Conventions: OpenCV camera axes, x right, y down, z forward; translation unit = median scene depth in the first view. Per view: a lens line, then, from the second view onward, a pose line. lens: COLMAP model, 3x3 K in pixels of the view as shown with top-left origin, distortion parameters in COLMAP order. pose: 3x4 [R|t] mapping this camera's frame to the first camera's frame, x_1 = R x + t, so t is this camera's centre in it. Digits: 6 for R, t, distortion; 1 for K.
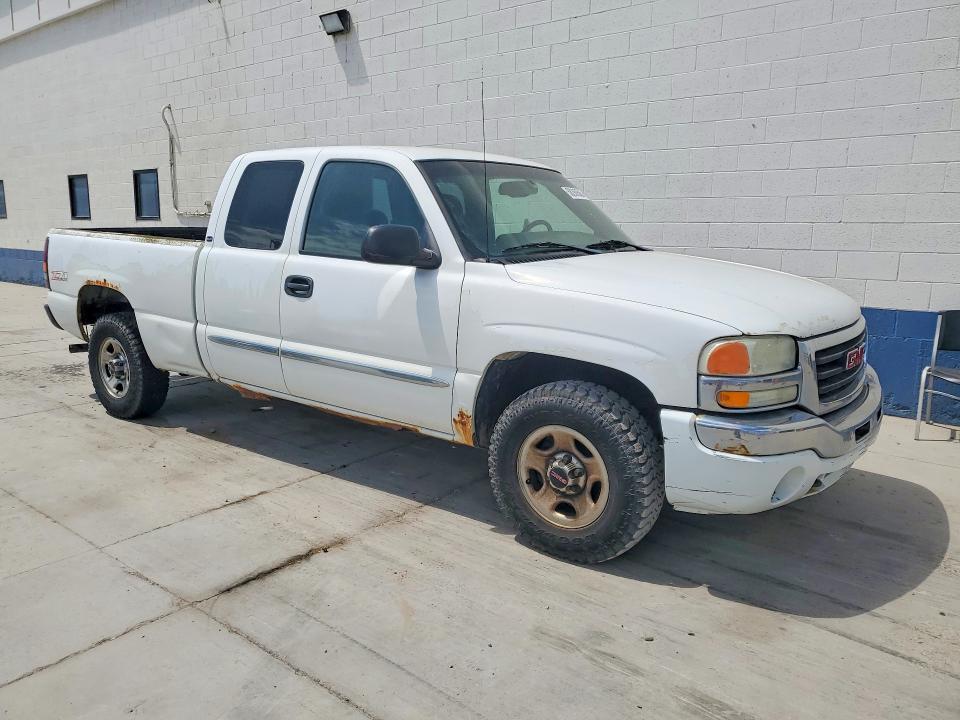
lens RADIAL K [[749.4, 0, 480.0], [0, 749.4, 360.0], [0, 0, 1]] dist [0.001056, 0.002041]
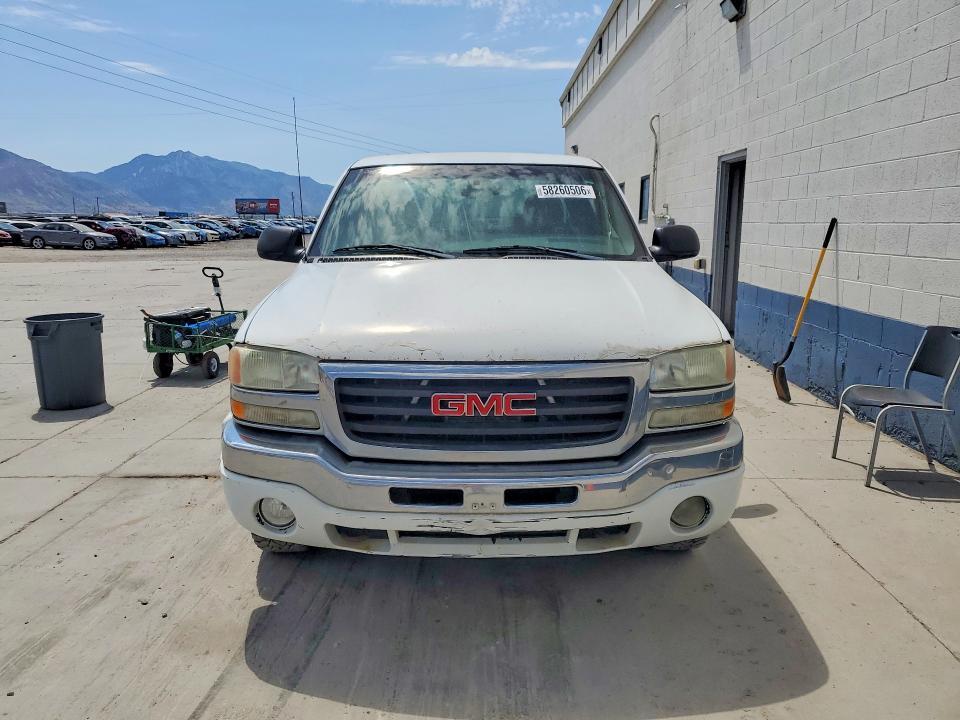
lens RADIAL K [[769.8, 0, 480.0], [0, 769.8, 360.0], [0, 0, 1]] dist [-0.003131, 0.000577]
pose [[0.627575, 0.143665, -0.765186, 1.213410], [-0.147128, 0.987003, 0.064643, -0.113033], [0.764528, 0.072012, 0.640555, 0.563611]]
